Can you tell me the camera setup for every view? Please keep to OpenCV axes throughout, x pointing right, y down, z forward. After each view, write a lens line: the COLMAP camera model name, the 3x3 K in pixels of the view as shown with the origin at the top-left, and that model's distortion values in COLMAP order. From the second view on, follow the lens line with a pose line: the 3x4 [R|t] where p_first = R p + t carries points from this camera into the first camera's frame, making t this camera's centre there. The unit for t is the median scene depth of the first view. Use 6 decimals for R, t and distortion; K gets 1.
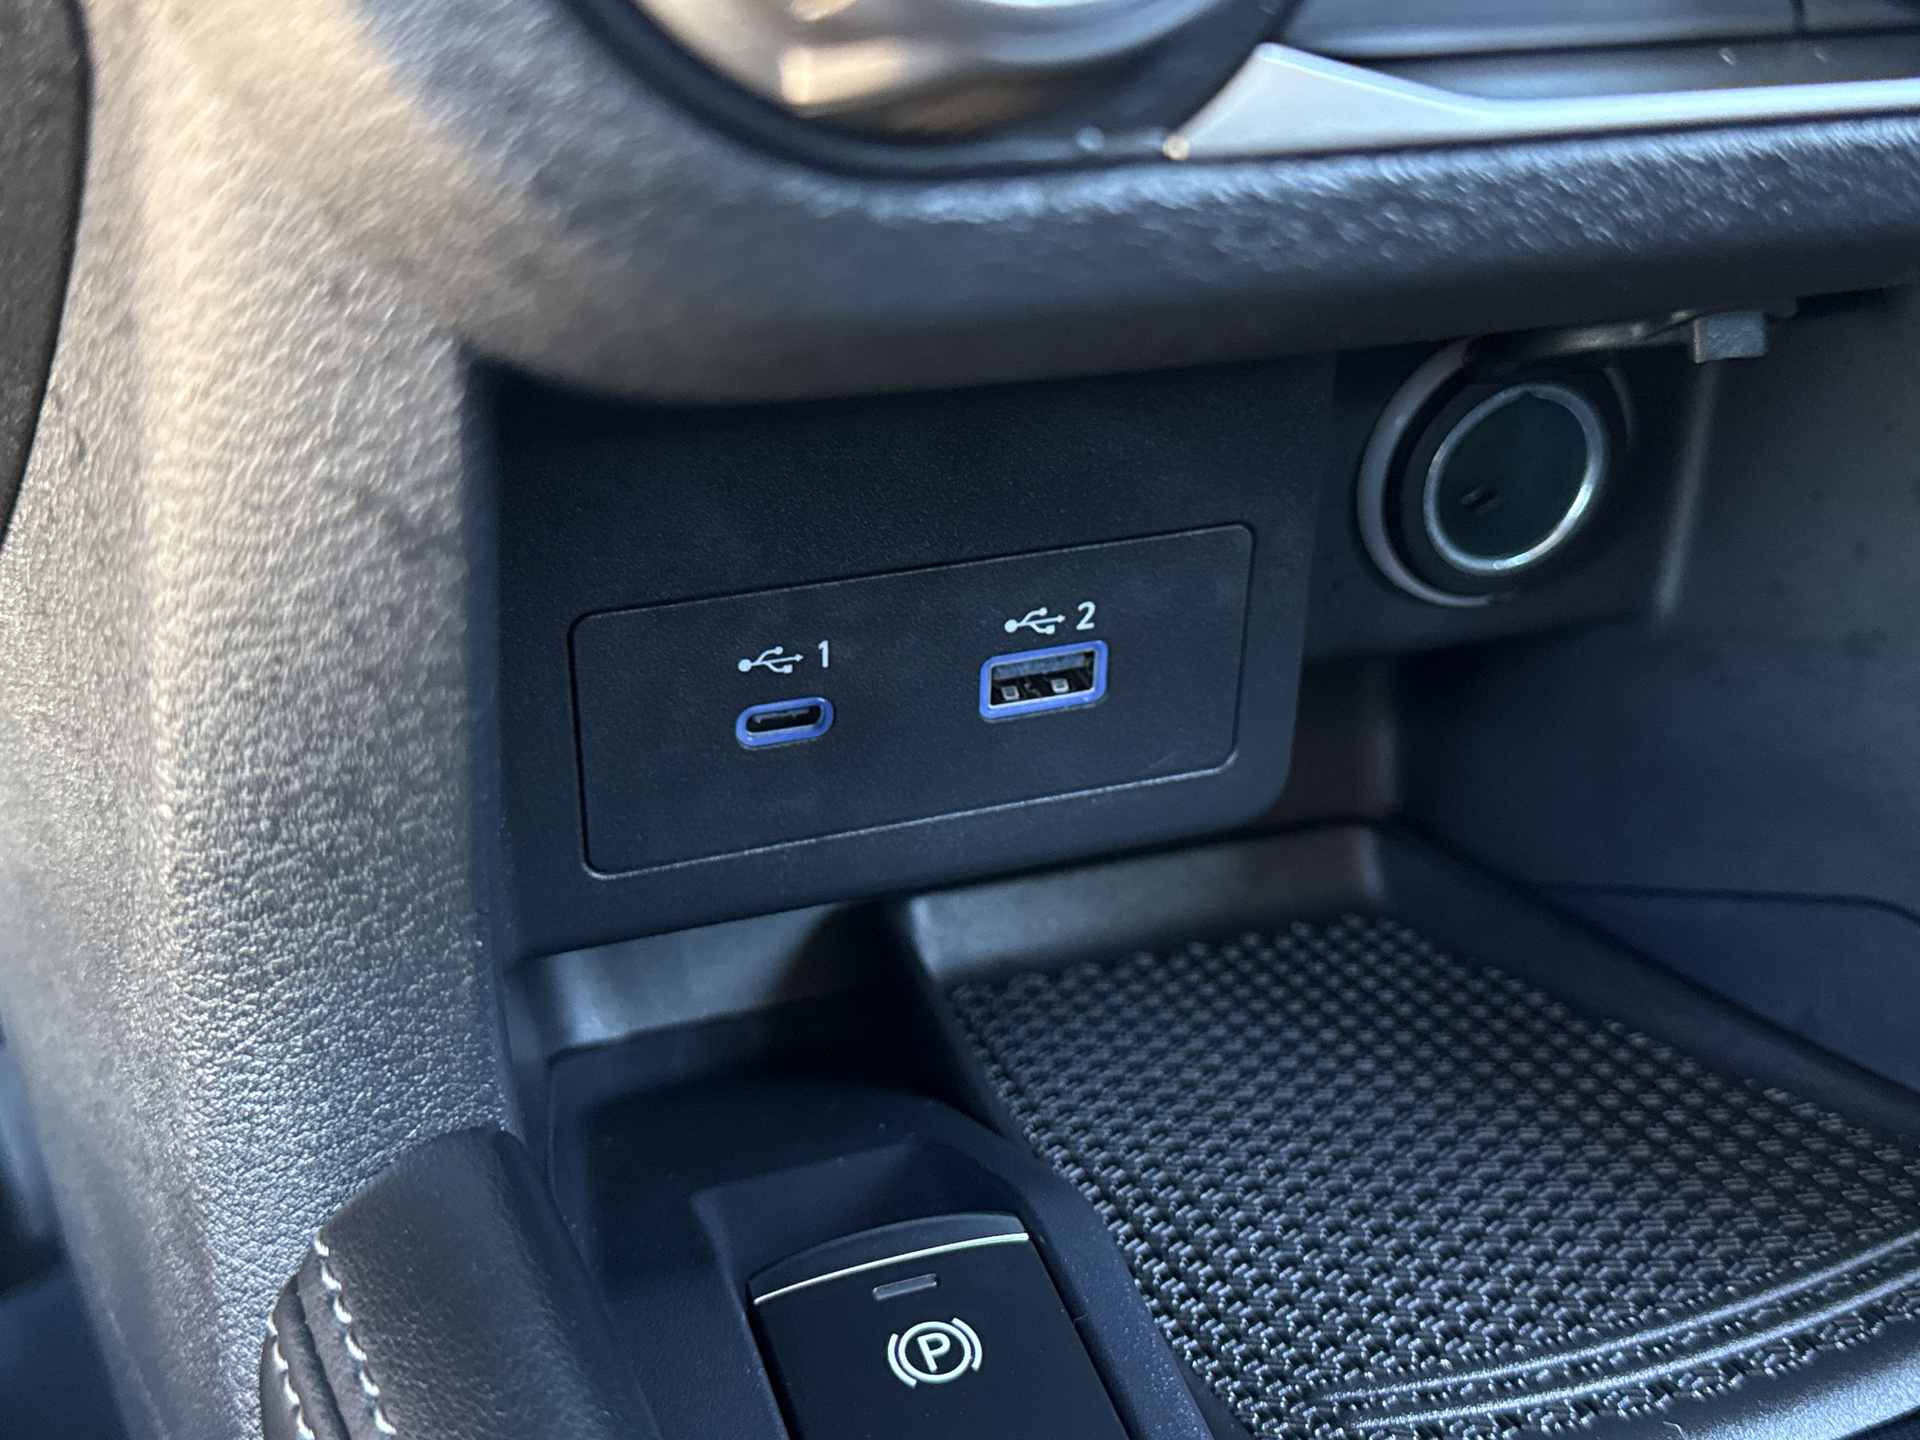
lens RADIAL K [[2289.9, 0, 960.0], [0, 2289.9, 720.0], [0, 0, 1]] dist [0.220053, -0.639654]
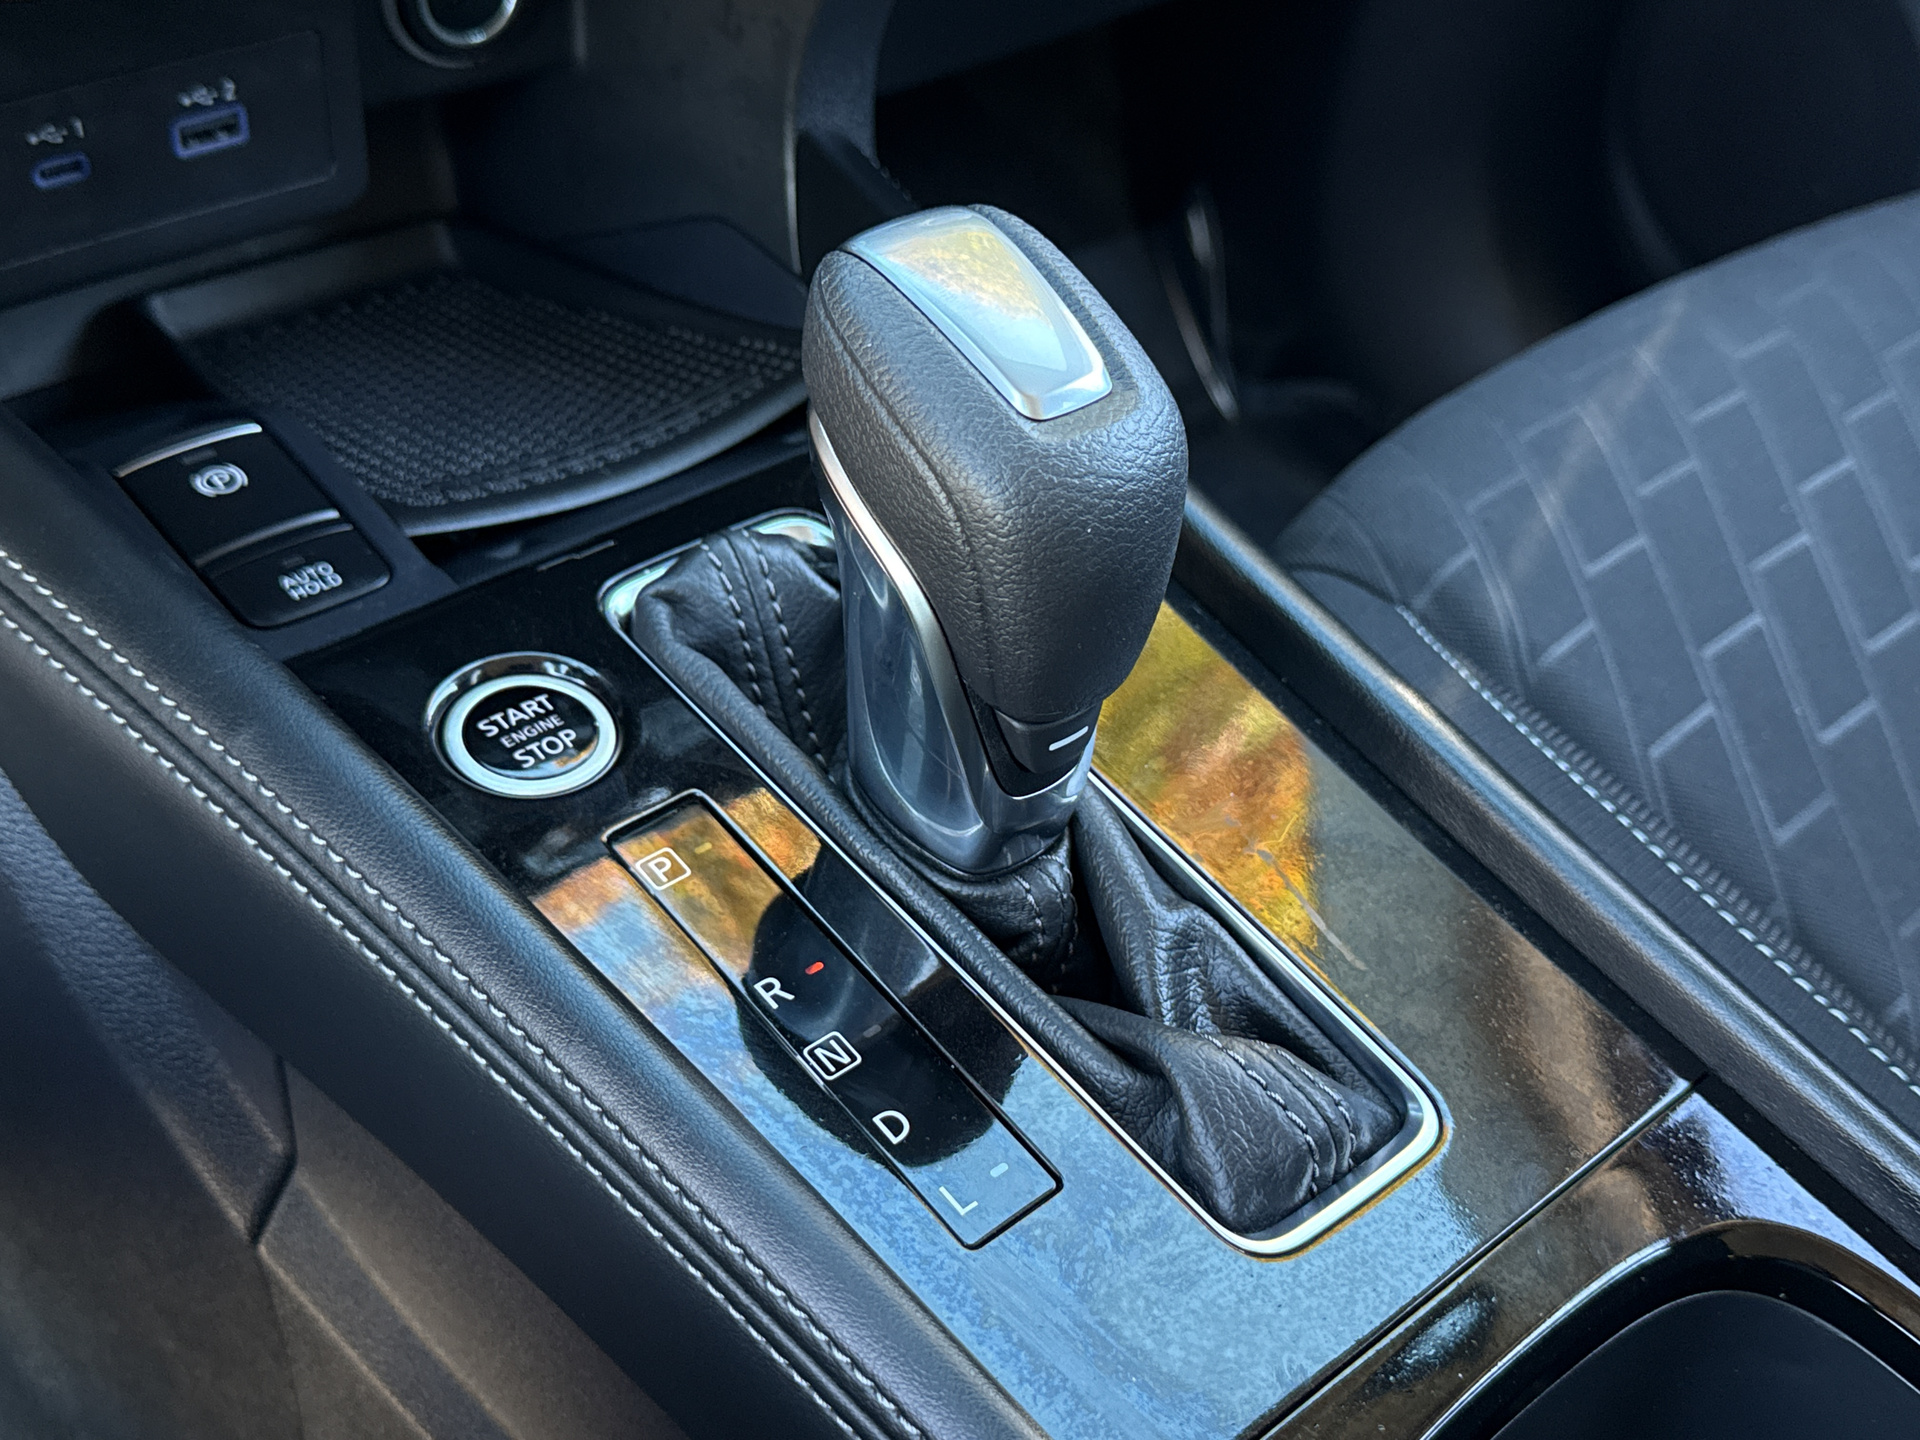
lens RADIAL K [[2227.5, 0, 970.9], [0, 2227.5, 728.4], [0, 0, 1]] dist [0.189916, -0.508986]
pose [[0.931518, -0.185860, 0.312619, -0.057707], [0.111751, 0.964249, 0.240282, 0.083902], [-0.346101, -0.188892, 0.918985, -1.035649]]
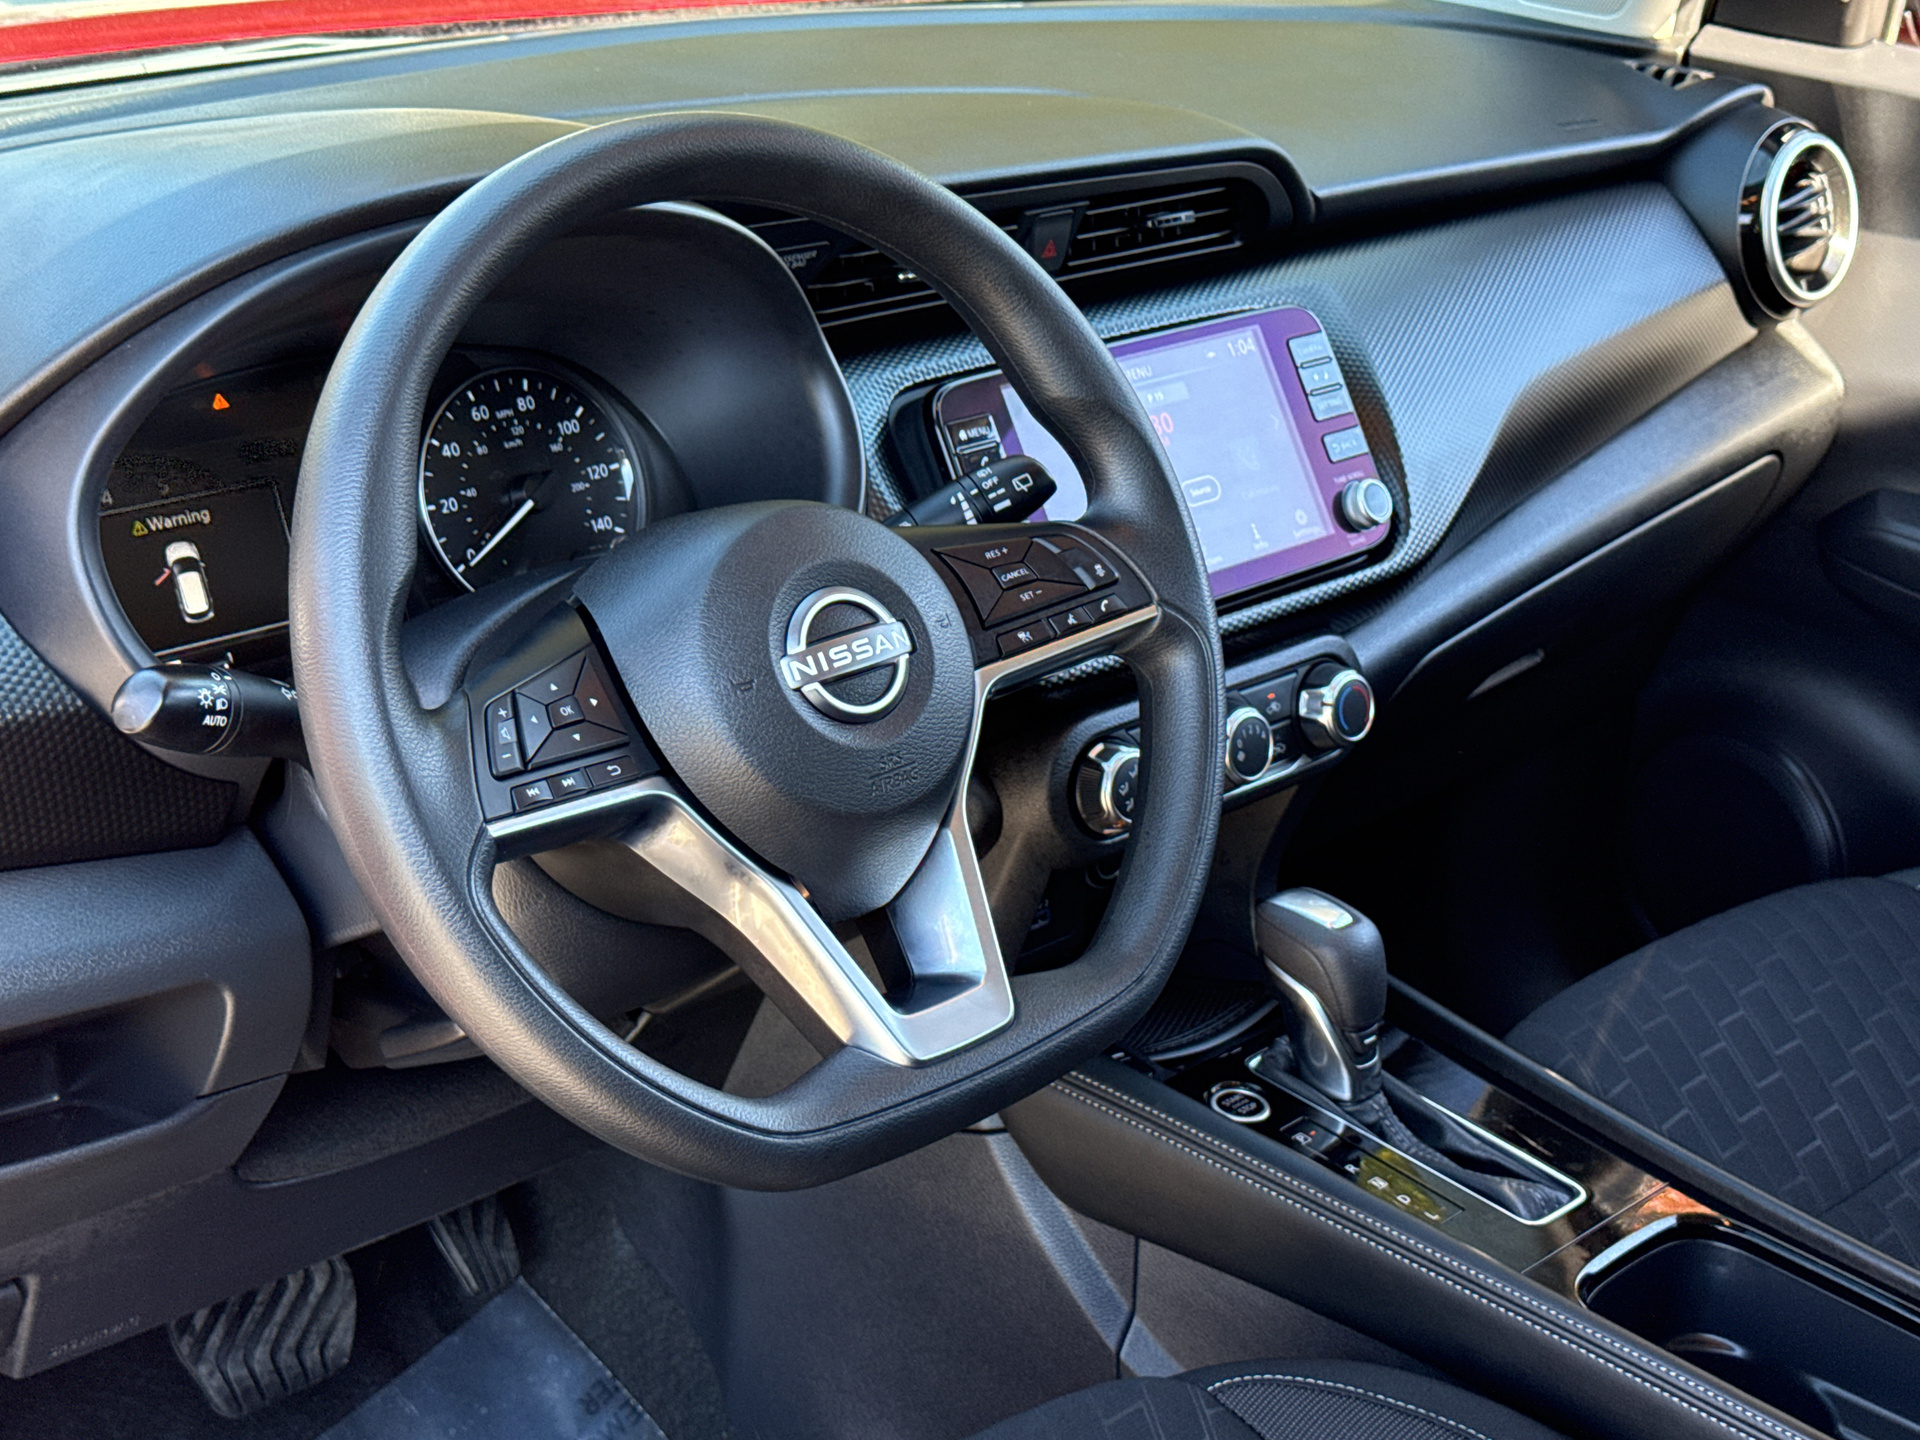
lens RADIAL K [[2820.2, 0, 967.4], [0, 2820.2, 716.0], [0, 0, 1]] dist [0.144650, -0.211624]
pose [[0.911854, -0.151266, 0.381629, -2.495047], [0.203968, 0.973711, -0.101407, 0.146426], [-0.356257, 0.170309, 0.918736, -4.747760]]
